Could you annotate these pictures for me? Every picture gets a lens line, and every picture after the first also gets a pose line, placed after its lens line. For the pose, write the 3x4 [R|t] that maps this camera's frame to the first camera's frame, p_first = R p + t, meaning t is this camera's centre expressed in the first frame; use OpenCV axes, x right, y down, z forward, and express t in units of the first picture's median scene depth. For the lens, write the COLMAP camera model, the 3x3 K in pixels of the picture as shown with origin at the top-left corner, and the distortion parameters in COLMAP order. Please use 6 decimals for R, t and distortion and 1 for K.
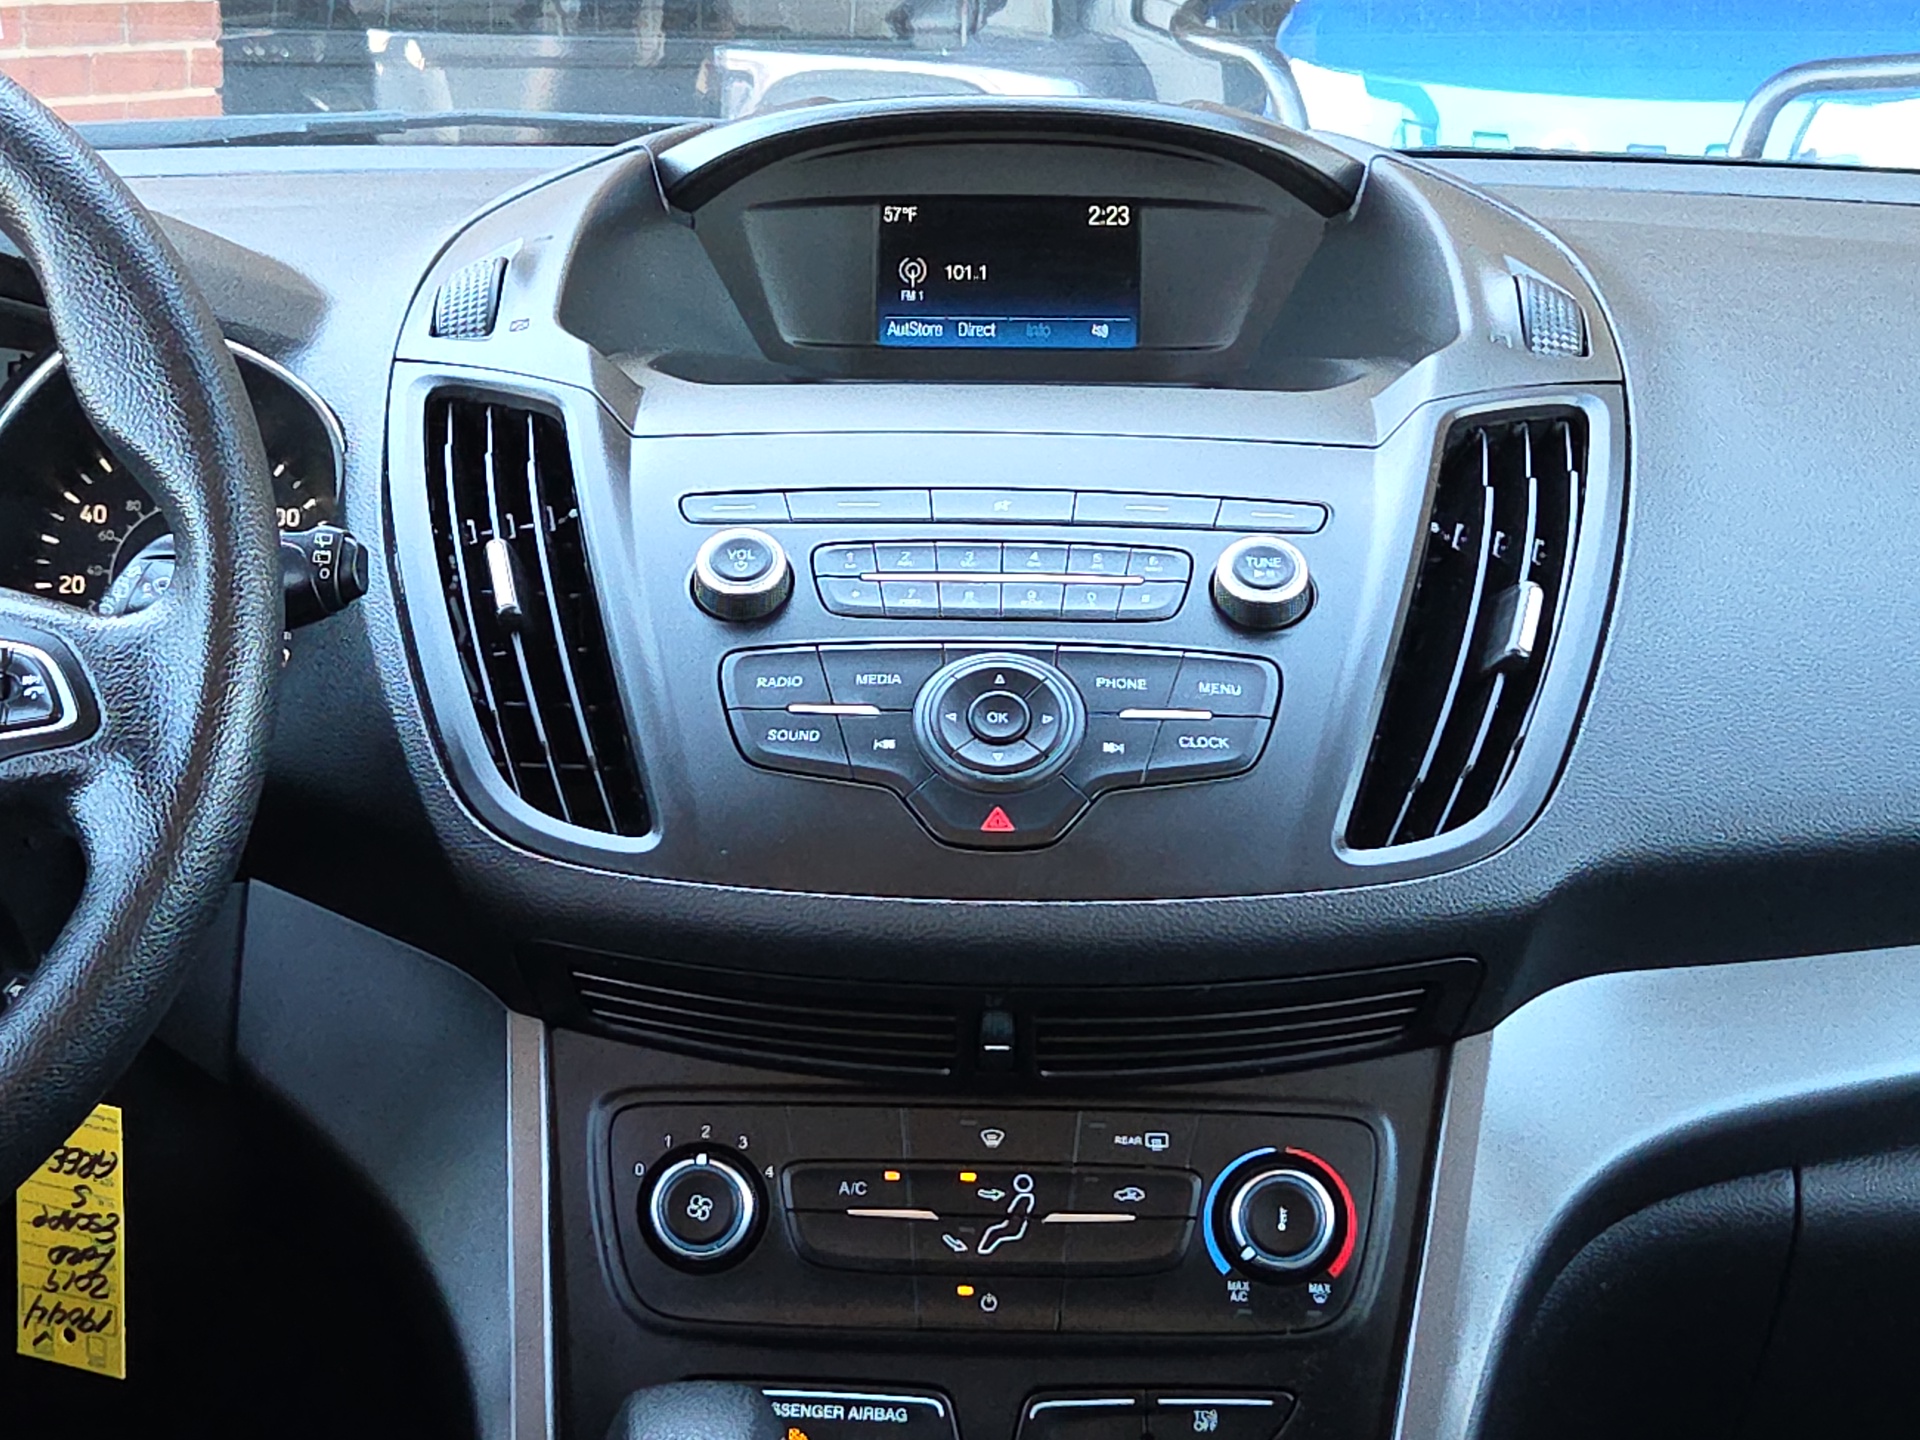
lens RADIAL K [[3981.6, 0, 916.4], [0, 3981.6, 702.5], [0, 0, 1]] dist [0.074716, 0.000000]
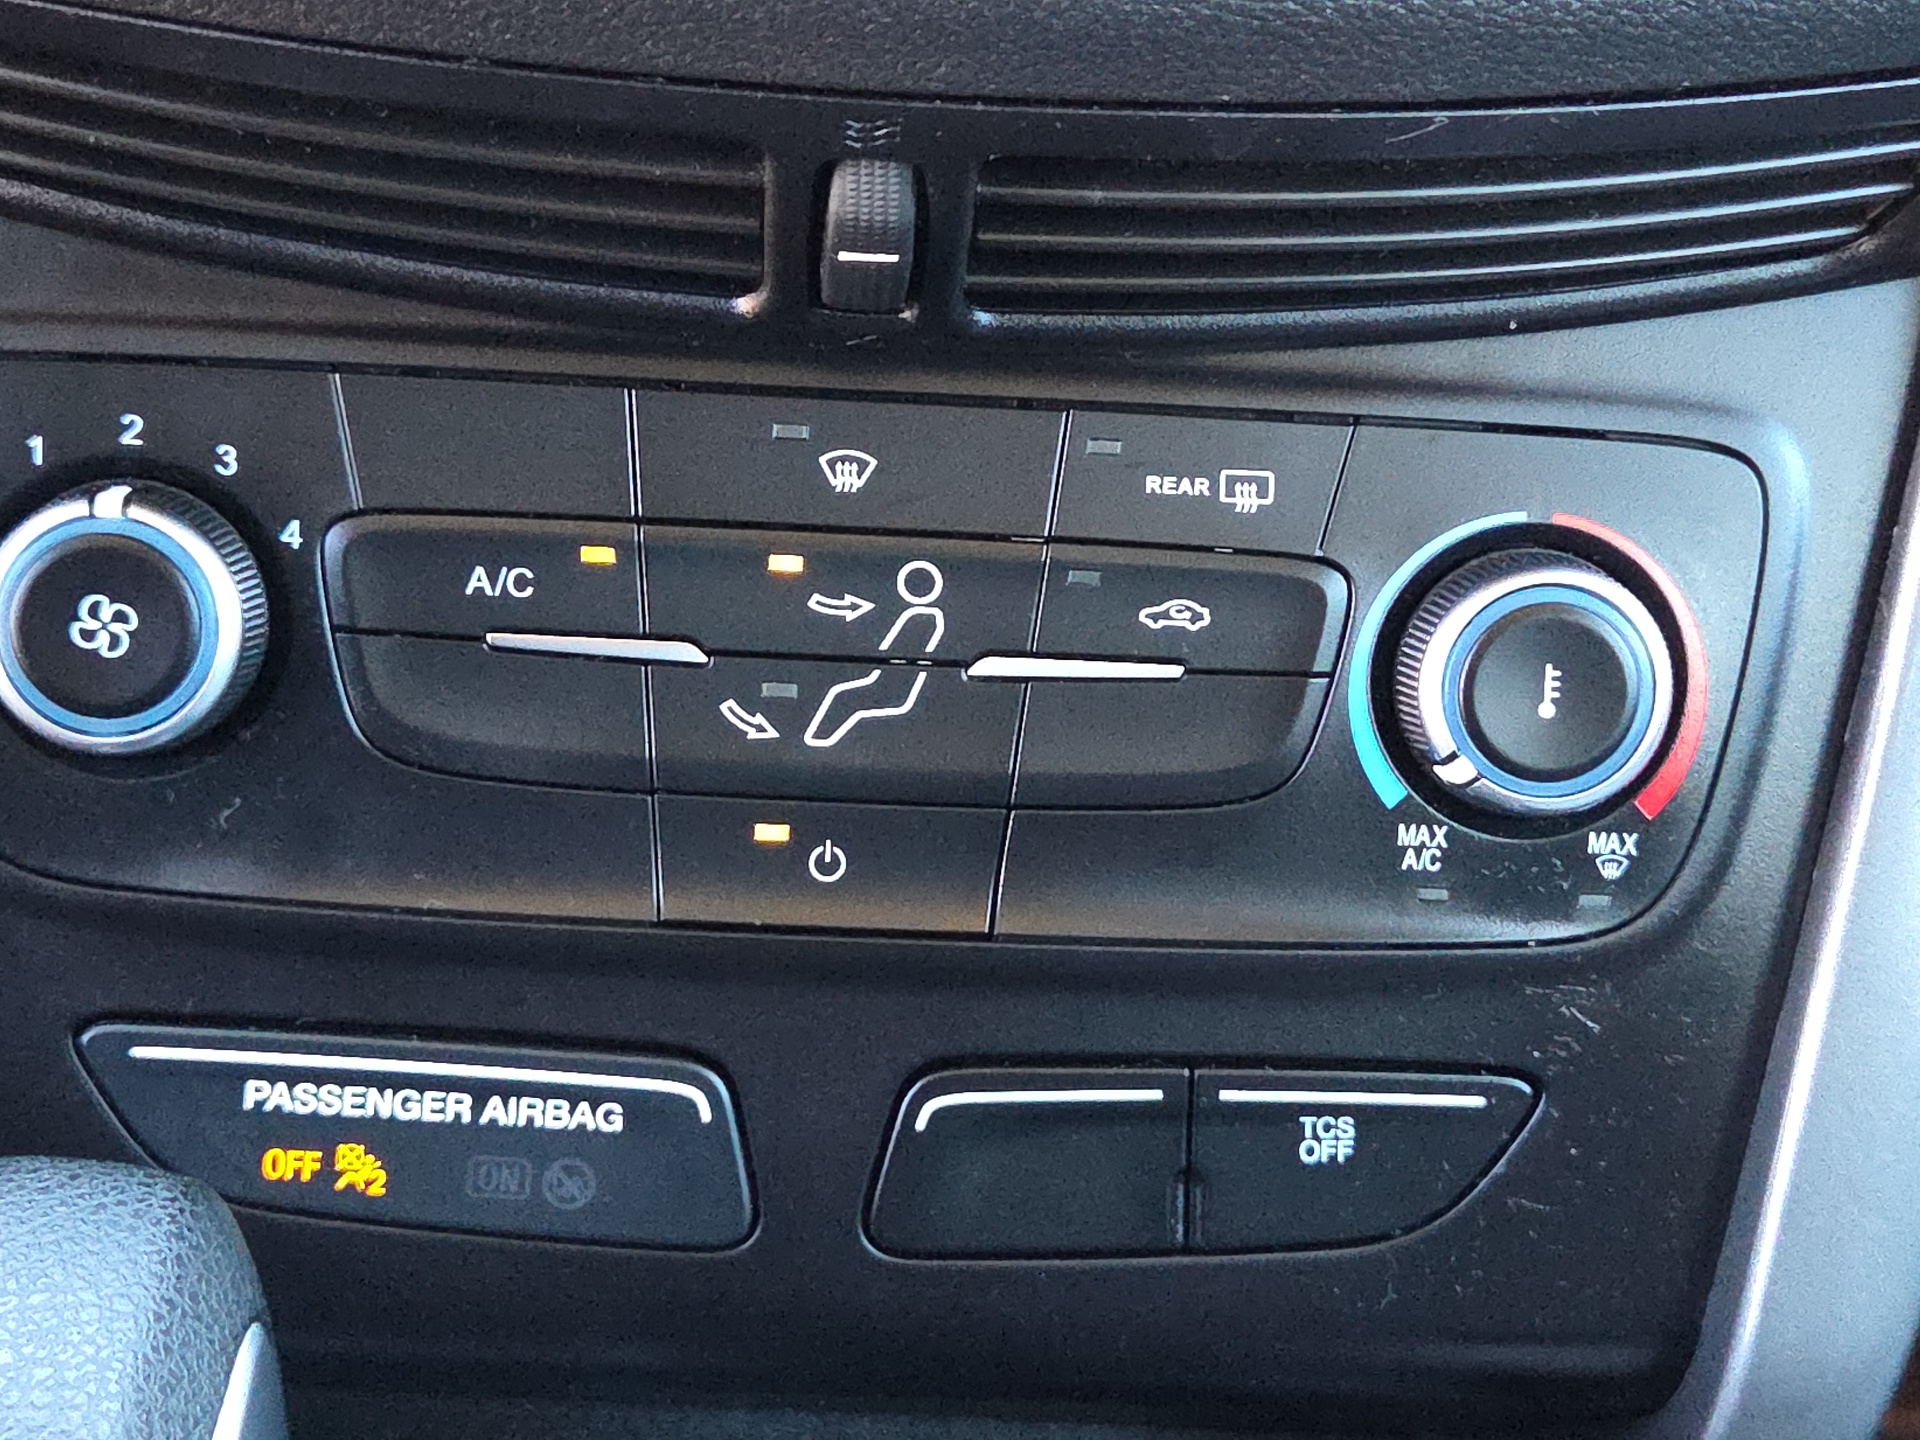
lens RADIAL K [[3116.9, 0, 944.0], [0, 3116.9, 665.0], [0, 0, 1]] dist [0.188759, 0.000000]
pose [[0.997548, 0.024406, 0.065595, 0.008452], [-0.041192, 0.962446, 0.268330, 0.042554], [-0.056582, -0.270374, 0.961091, 0.689131]]
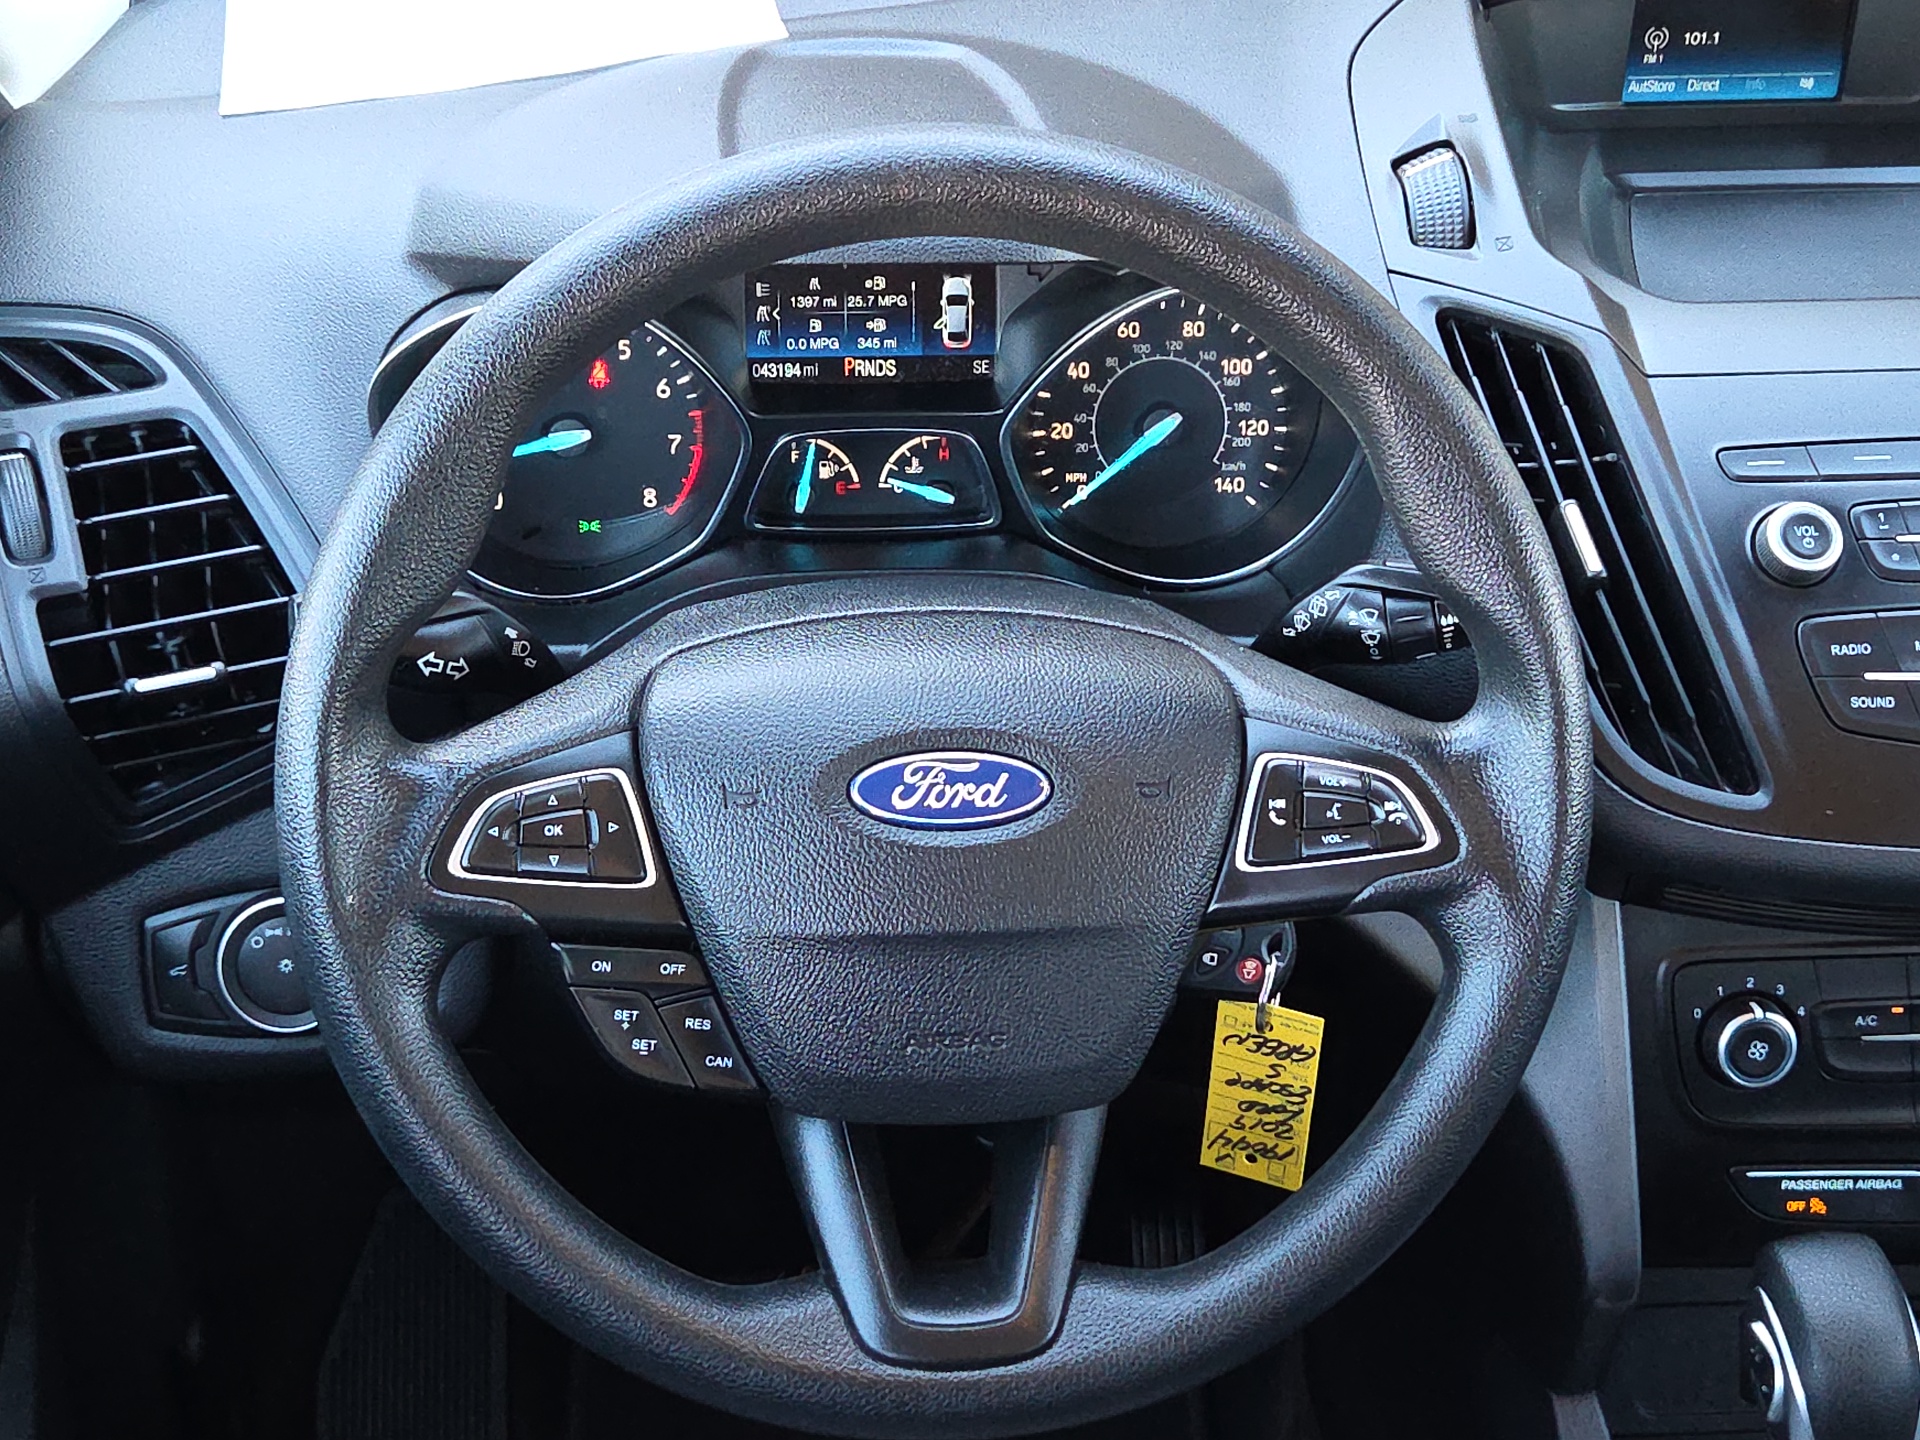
lens RADIAL K [[2947.0, 0, 982.6], [0, 2947.0, 708.6], [0, 0, 1]] dist [0.095394, 0.000000]
pose [[0.992750, -0.052414, 0.108166, -0.390596], [0.010218, 0.933457, 0.358545, -0.311097], [-0.119761, -0.354840, 0.927225, 0.195740]]
